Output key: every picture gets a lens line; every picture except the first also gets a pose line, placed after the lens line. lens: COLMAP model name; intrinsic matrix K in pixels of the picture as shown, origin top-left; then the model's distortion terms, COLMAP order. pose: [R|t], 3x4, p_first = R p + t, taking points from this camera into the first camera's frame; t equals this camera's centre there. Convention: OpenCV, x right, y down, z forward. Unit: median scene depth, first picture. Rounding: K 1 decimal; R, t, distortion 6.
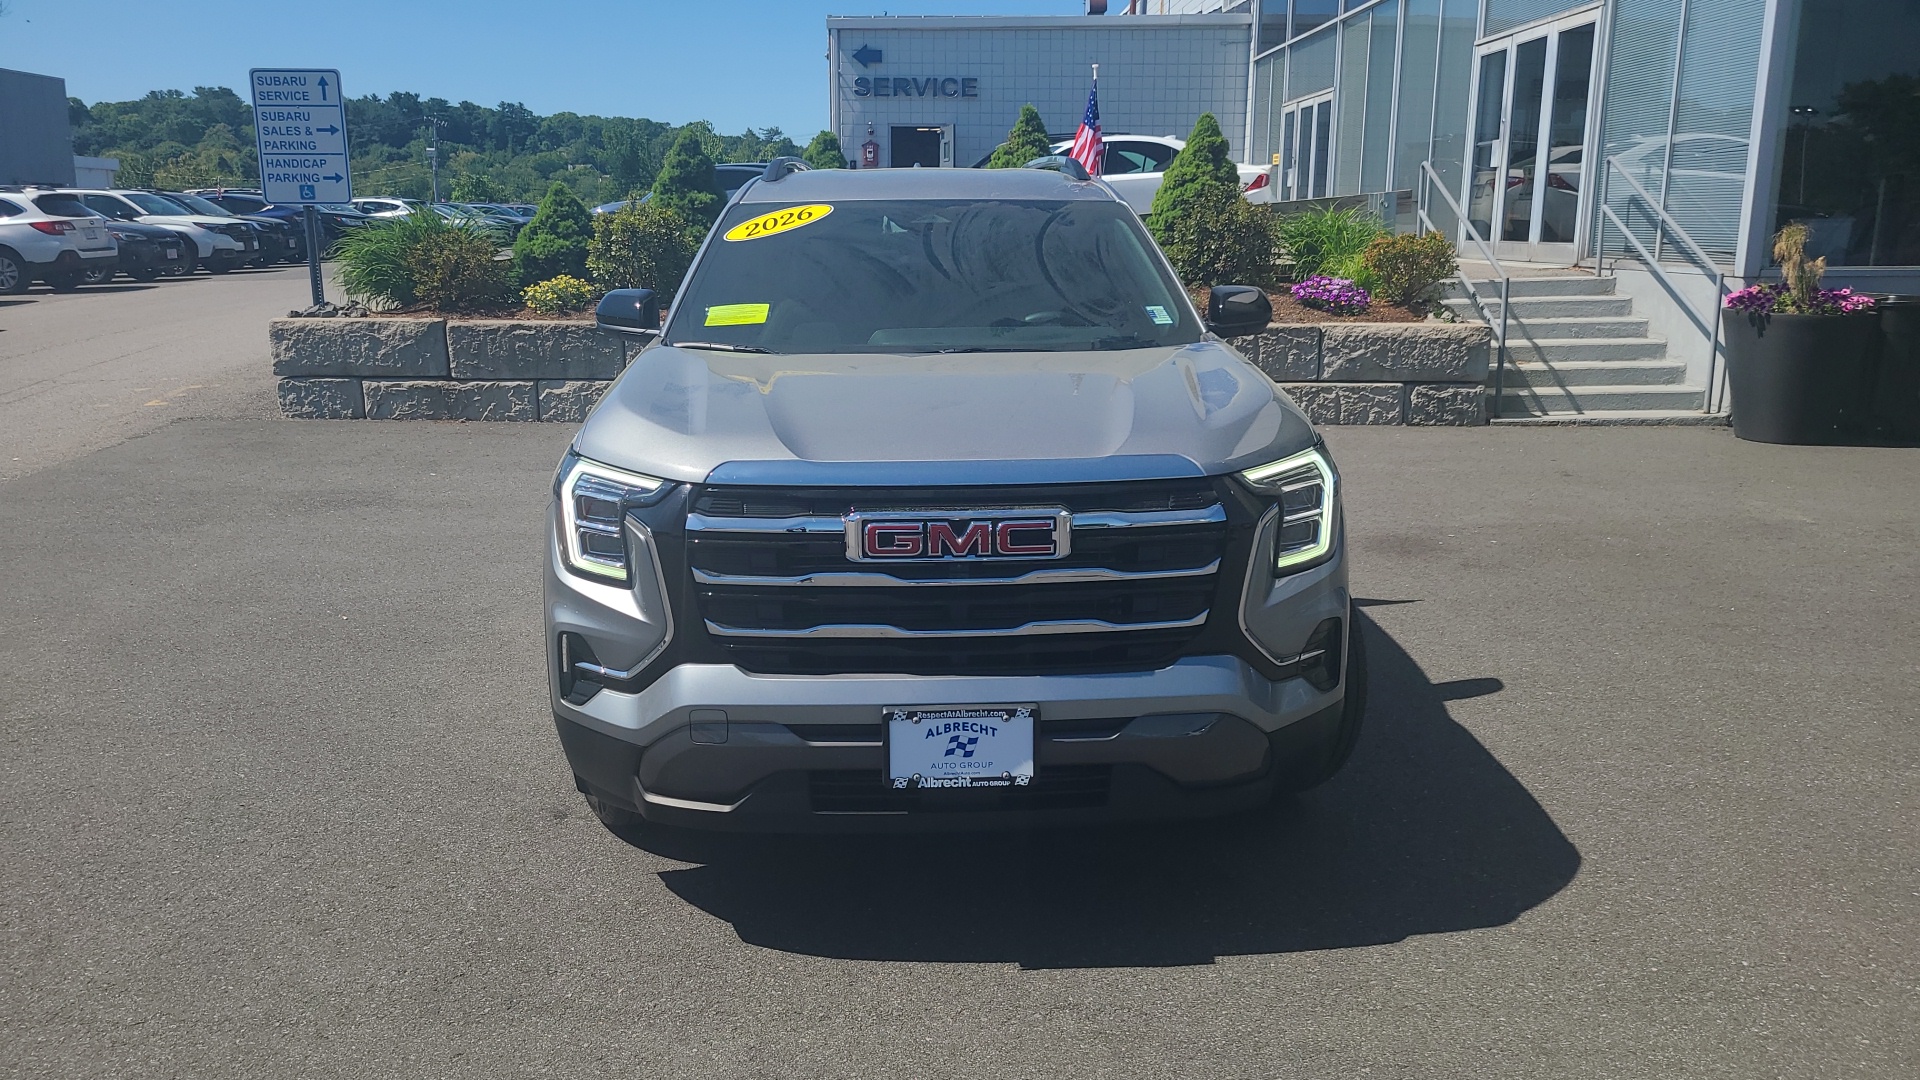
lens RADIAL K [[1434.0, 0, 953.7], [0, 1434.0, 534.2], [0, 0, 1]] dist [0.052427, -0.031805]
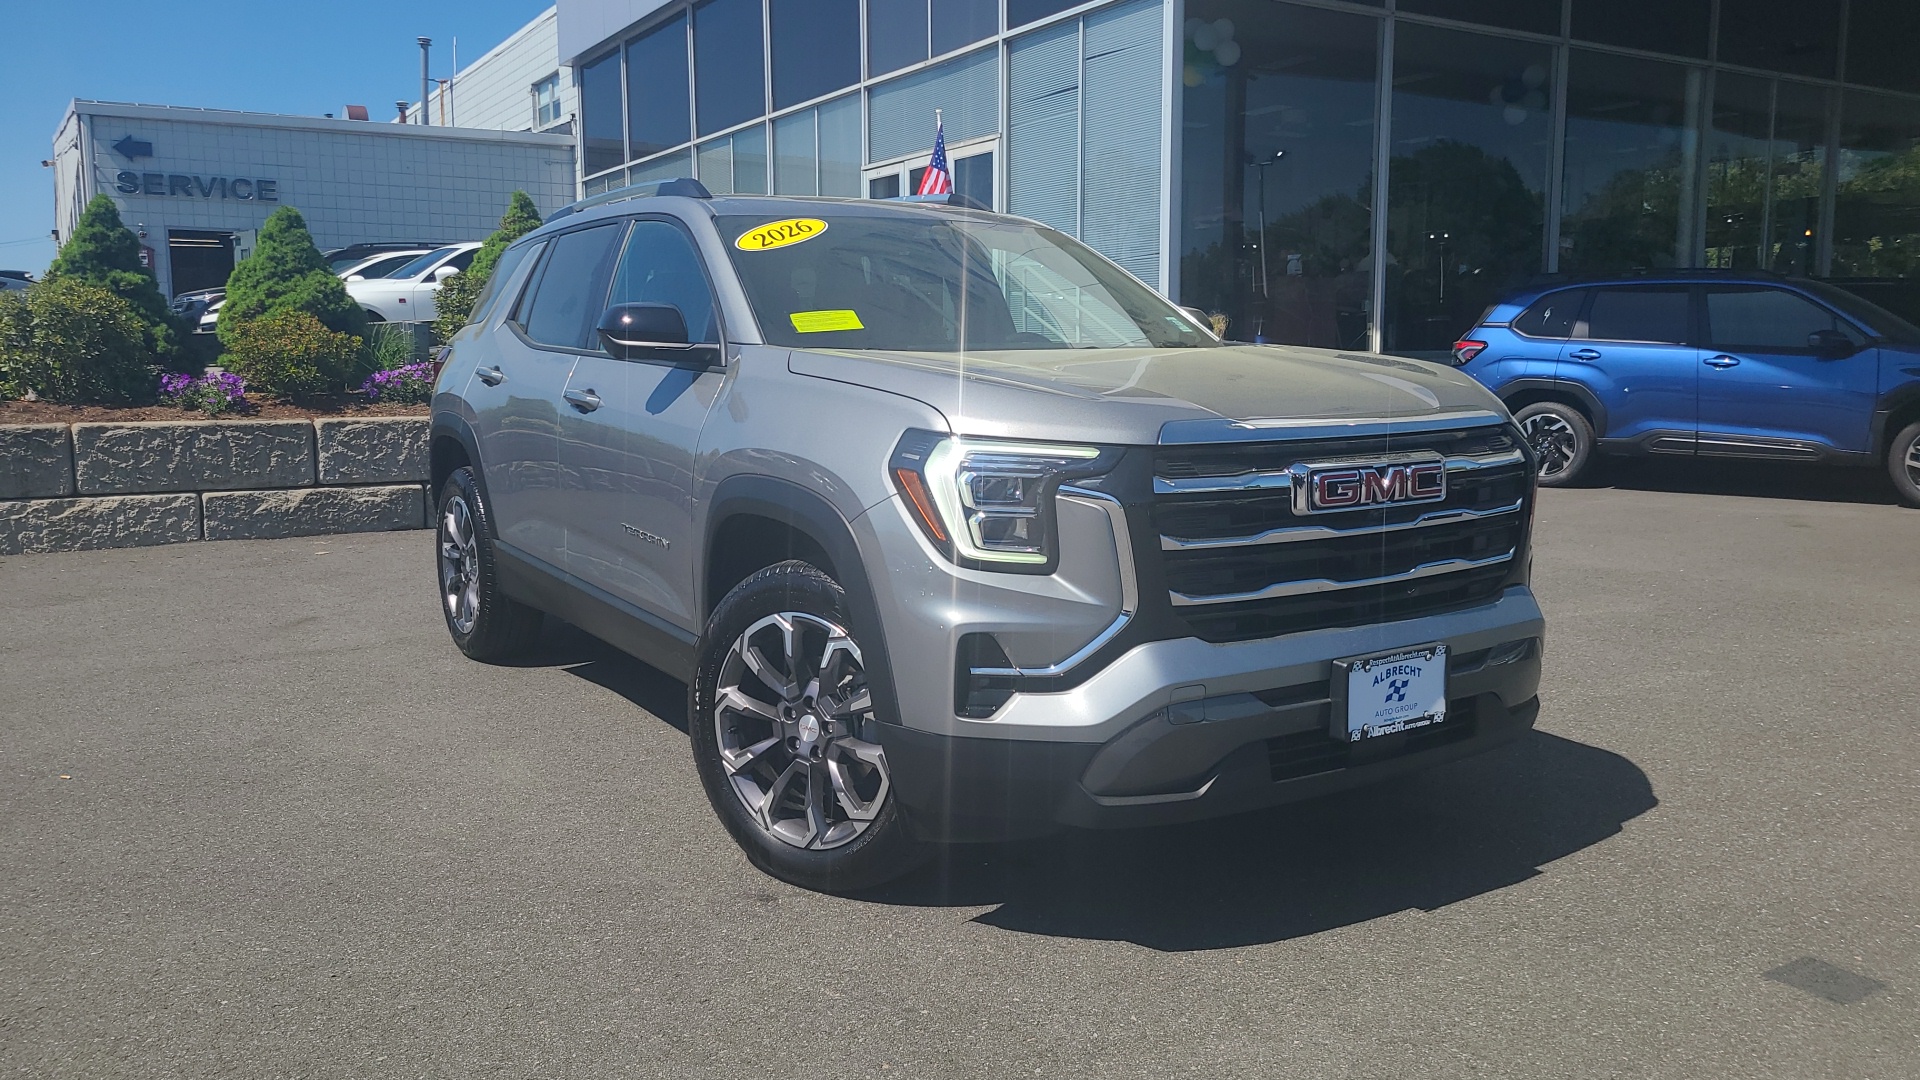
lens RADIAL K [[1434.0, 0, 958.0], [0, 1434.0, 541.5], [0, 0, 1]] dist [0.052427, -0.031805]
pose [[0.861965, -0.072156, 0.501807, -0.717469], [0.115790, 0.991677, -0.056299, 0.061009], [-0.493568, 0.106632, 0.863145, 0.249137]]
